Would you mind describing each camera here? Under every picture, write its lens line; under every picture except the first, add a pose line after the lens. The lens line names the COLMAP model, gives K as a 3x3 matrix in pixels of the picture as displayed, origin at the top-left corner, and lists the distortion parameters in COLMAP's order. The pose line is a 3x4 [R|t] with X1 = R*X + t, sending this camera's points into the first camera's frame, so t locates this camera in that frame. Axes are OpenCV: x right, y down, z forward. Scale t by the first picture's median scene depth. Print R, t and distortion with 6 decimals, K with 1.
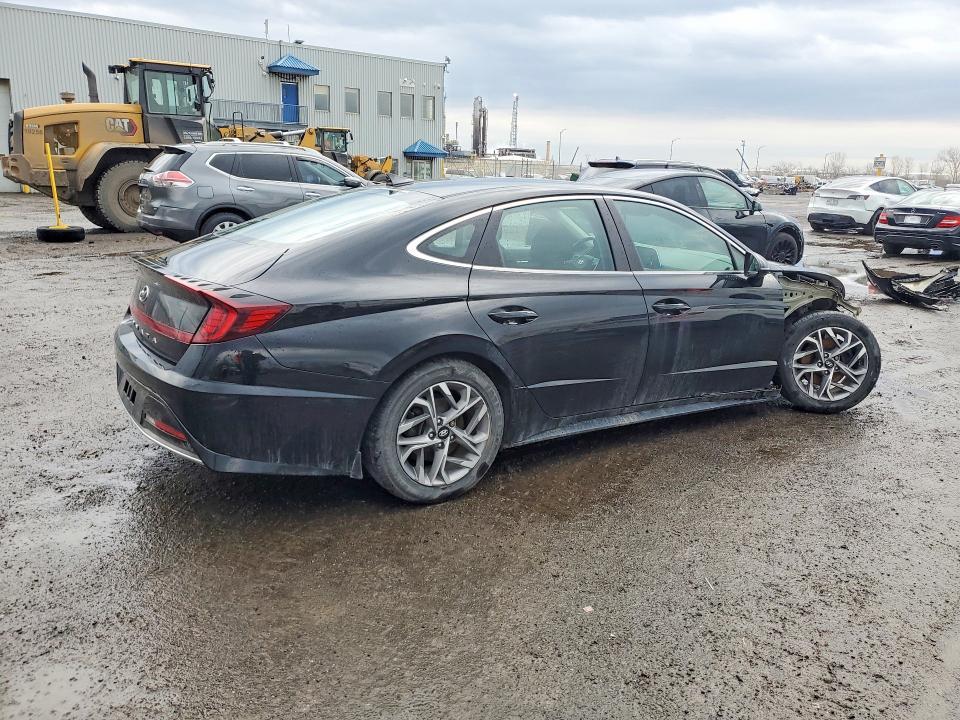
lens RADIAL K [[720.8, 0, 479.2], [0, 720.8, 358.3], [0, 0, 1]] dist [0.037676, 0.002688]
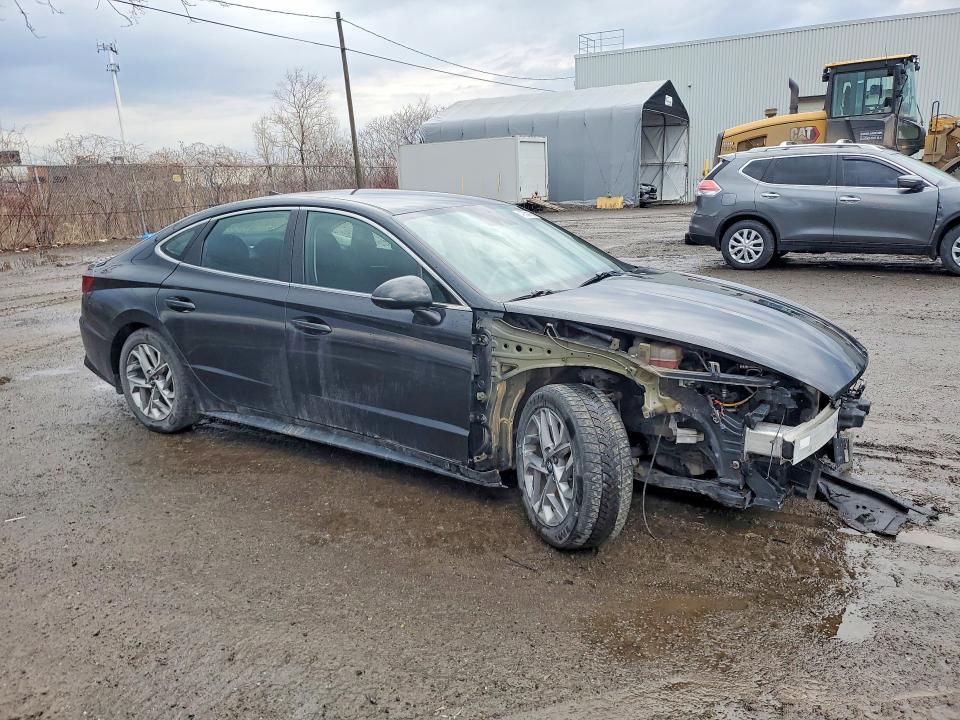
lens RADIAL K [[720.8, 0, 478.6], [0, 720.8, 362.4], [0, 0, 1]] dist [0.037676, 0.002688]
pose [[0.425879, 0.181839, -0.886319, 0.403610], [-0.182896, 0.976675, 0.112494, -0.056925], [0.886102, 0.114195, 0.449203, 0.260550]]
